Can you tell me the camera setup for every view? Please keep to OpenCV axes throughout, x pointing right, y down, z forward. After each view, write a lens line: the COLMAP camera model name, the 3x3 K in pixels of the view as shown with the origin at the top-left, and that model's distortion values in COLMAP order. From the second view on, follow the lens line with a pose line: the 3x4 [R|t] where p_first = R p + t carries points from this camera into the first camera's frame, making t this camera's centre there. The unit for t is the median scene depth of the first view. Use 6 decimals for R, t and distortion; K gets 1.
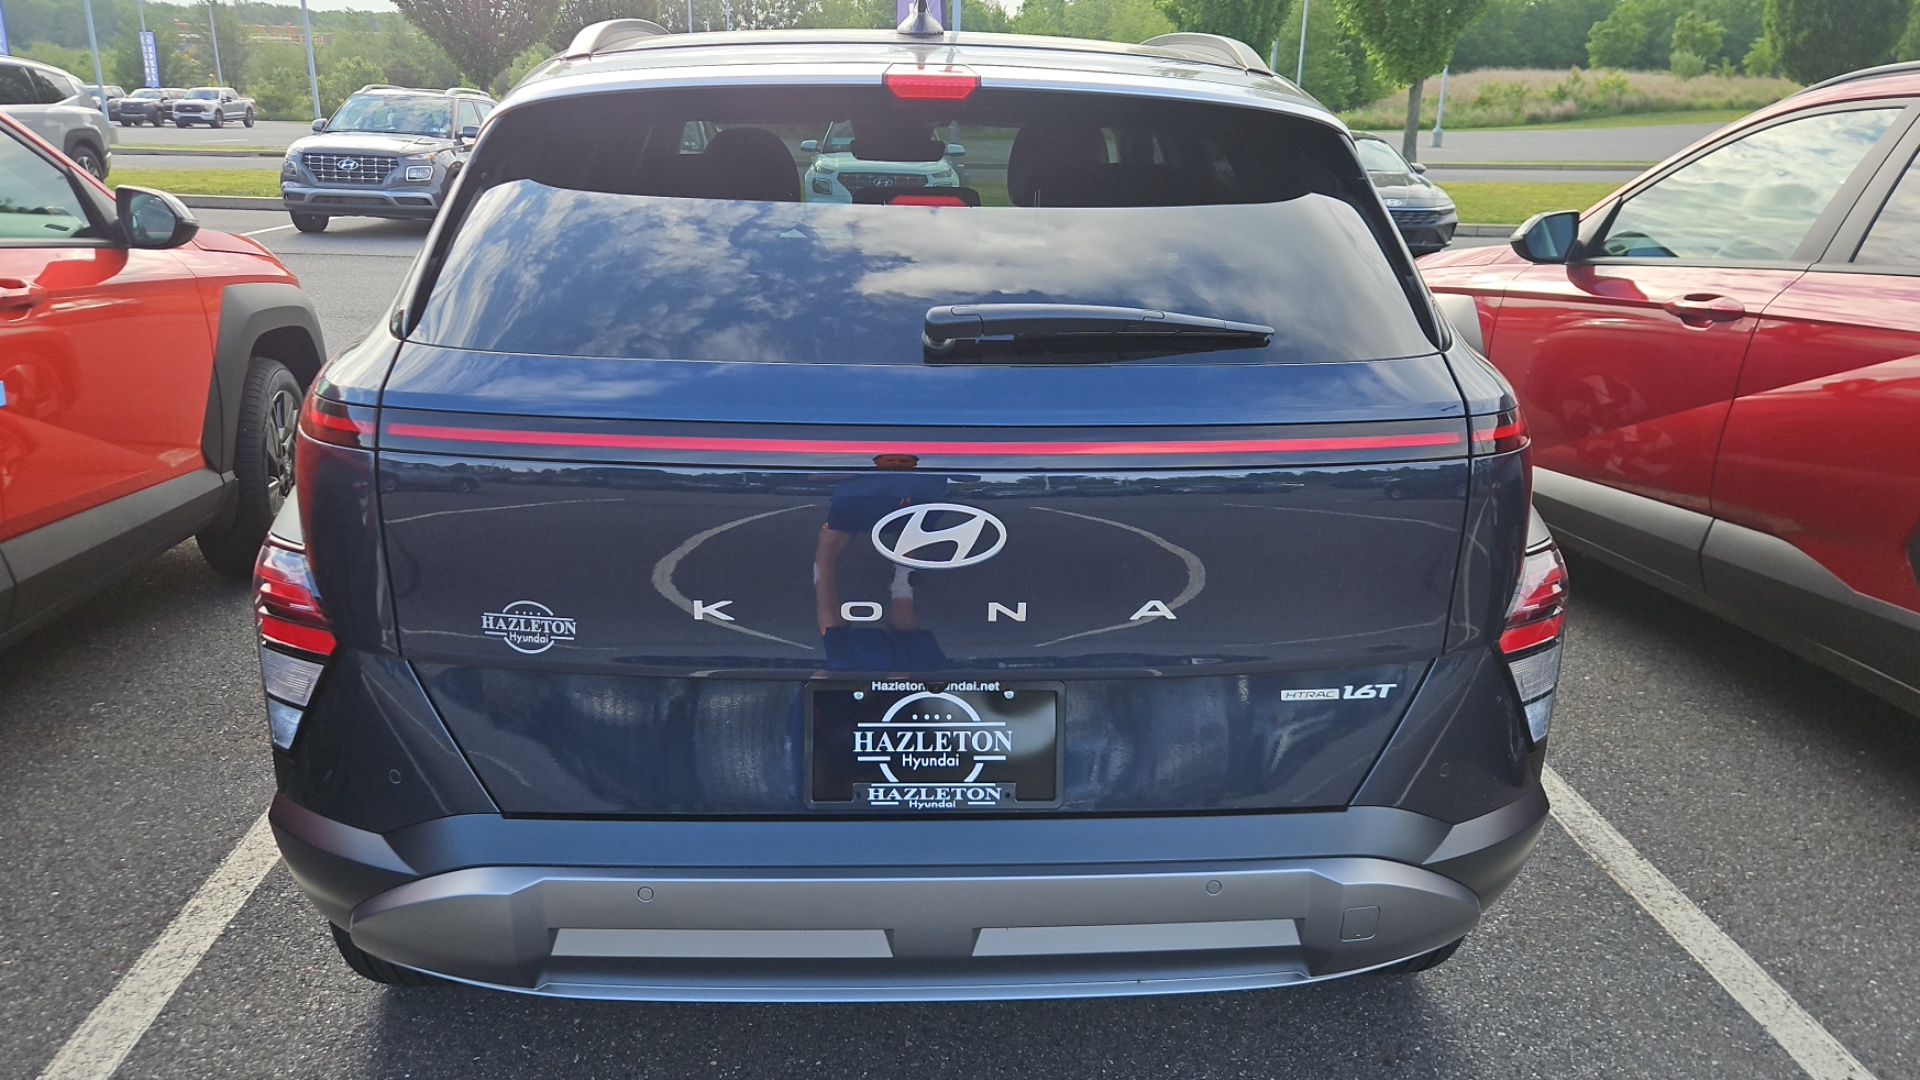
lens RADIAL K [[1378.8, 0, 967.3], [0, 1378.8, 538.3], [0, 0, 1]] dist [0.046986, -0.014931]
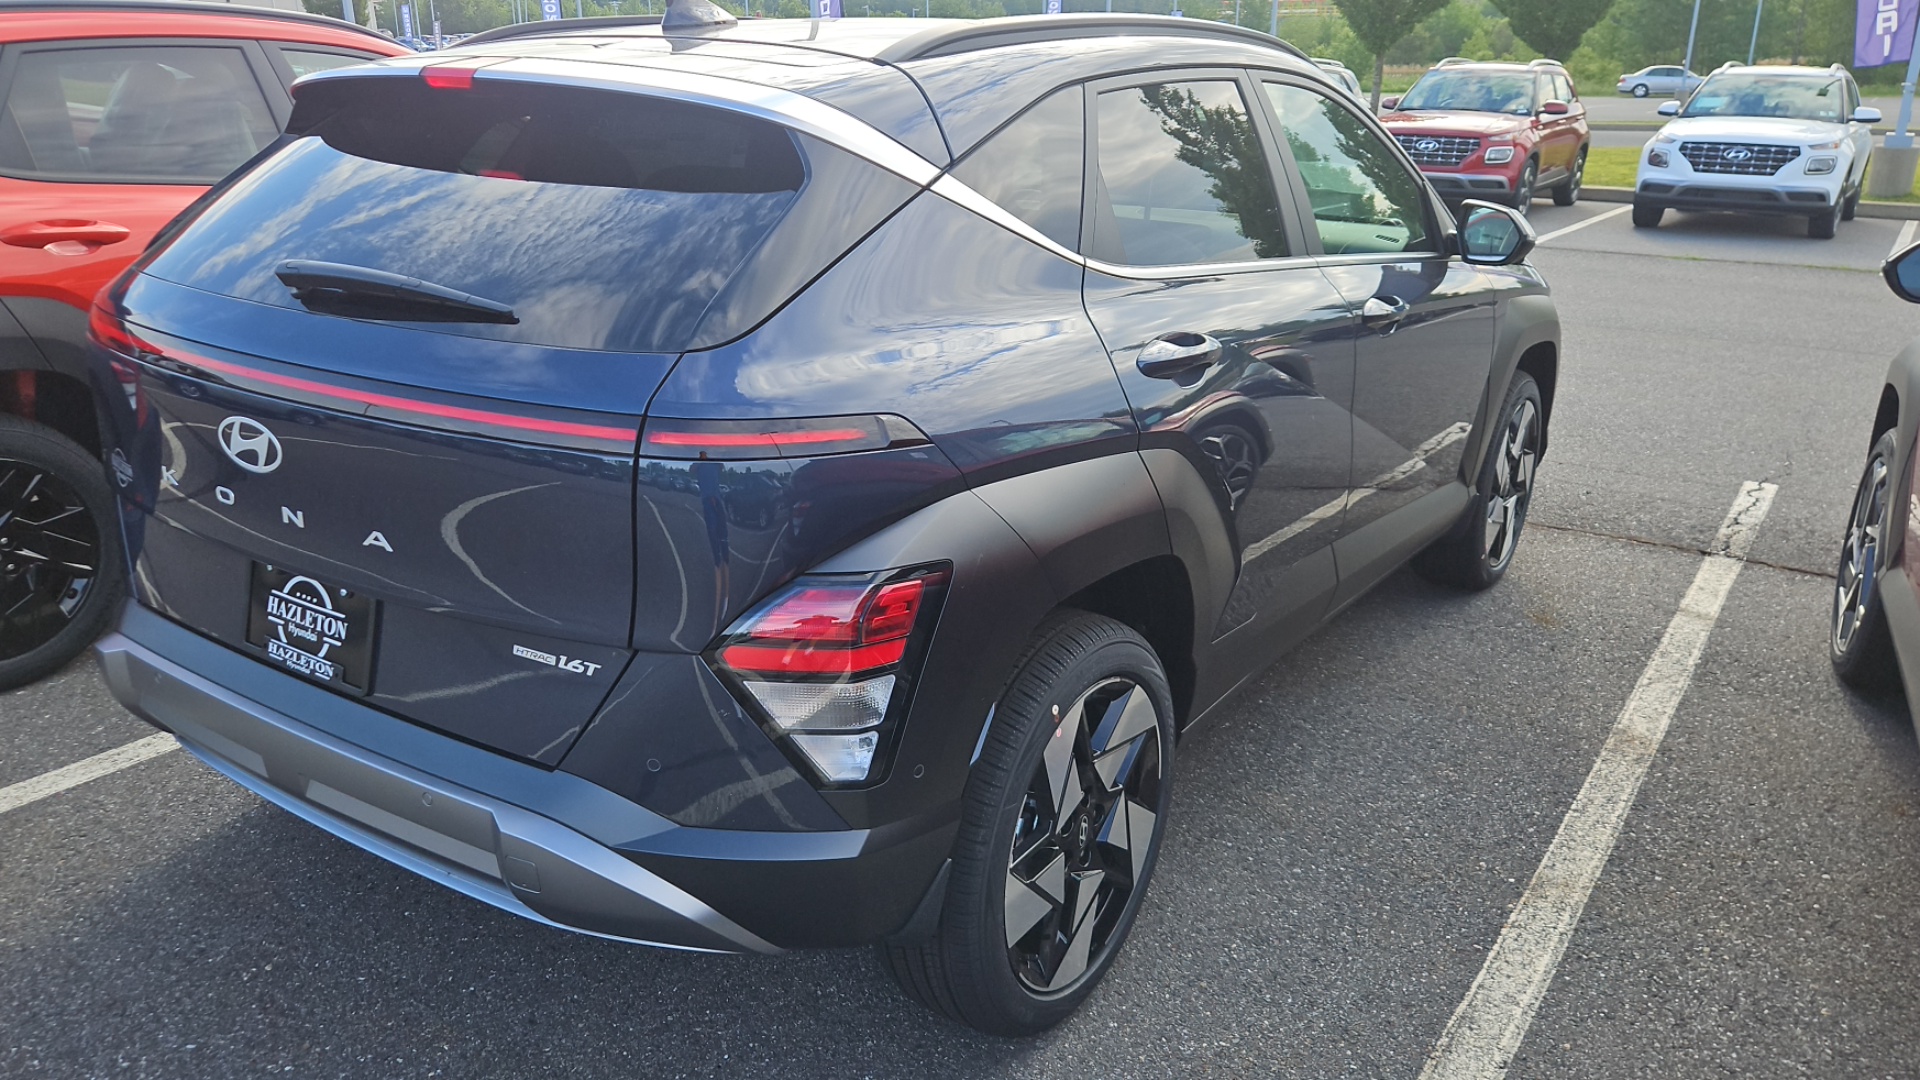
lens RADIAL K [[1378.8, 0, 962.7], [0, 1378.8, 540.5], [0, 0, 1]] dist [0.046986, -0.014931]
pose [[0.791769, 0.184240, -0.582372, 1.145943], [-0.170336, 0.982202, 0.079149, -0.116824], [0.586590, 0.036532, 0.809060, 0.341414]]
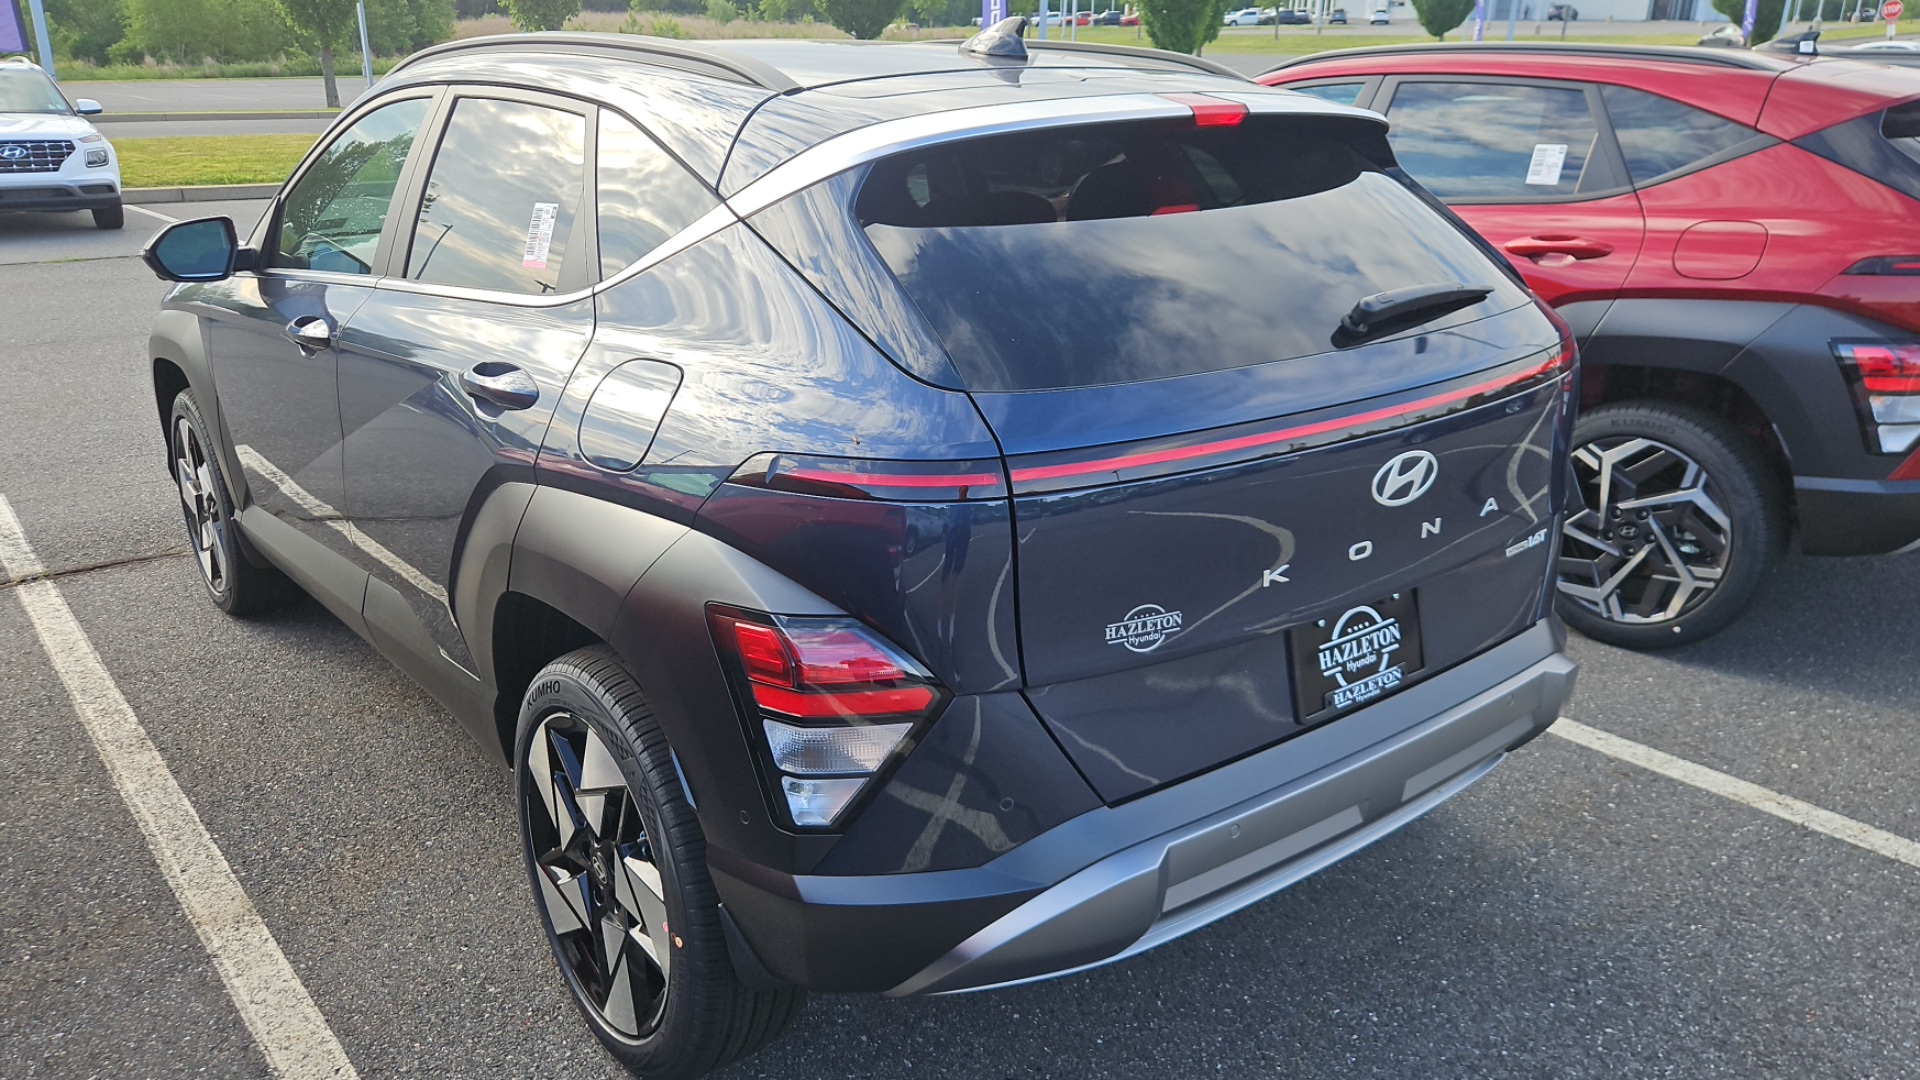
lens RADIAL K [[1378.8, 0, 945.9], [0, 1378.8, 556.1], [0, 0, 1]] dist [0.046986, -0.014931]
pose [[0.829738, -0.210739, 0.516840, -0.965034], [0.182953, 0.977513, 0.104861, -0.131634], [-0.527316, 0.007550, 0.849636, 0.137193]]
